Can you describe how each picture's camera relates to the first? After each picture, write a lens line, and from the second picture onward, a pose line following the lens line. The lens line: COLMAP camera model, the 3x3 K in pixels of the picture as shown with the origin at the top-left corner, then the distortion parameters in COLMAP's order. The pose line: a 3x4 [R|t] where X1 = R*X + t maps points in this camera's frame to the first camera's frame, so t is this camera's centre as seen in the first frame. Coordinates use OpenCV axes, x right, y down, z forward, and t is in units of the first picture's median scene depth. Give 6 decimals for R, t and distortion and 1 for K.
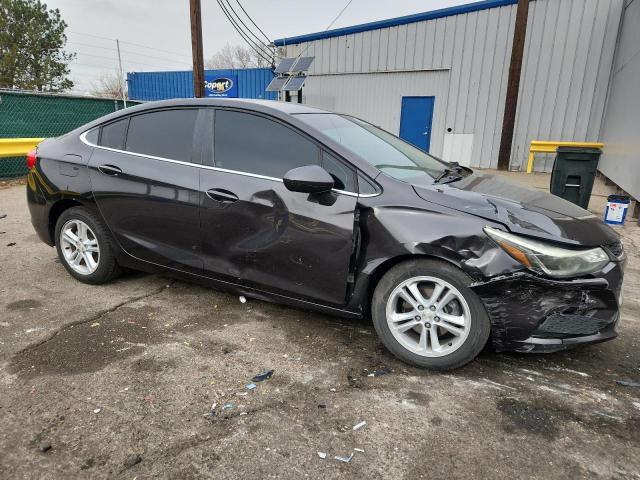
lens RADIAL K [[423.9, 0, 317.2], [0, 423.9, 239.1], [0, 0, 1]] dist [0.082335, -0.072077]
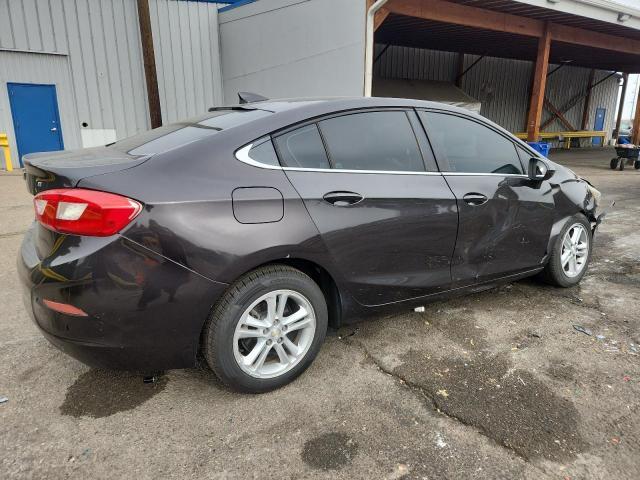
lens RADIAL K [[423.9, 0, 317.2], [0, 423.9, 239.1], [0, 0, 1]] dist [0.082335, -0.072077]
pose [[0.523327, -0.235466, 0.818953, -1.105844], [0.223101, 0.965401, 0.135006, -0.202577], [-0.822408, 0.112057, 0.557754, 0.673163]]
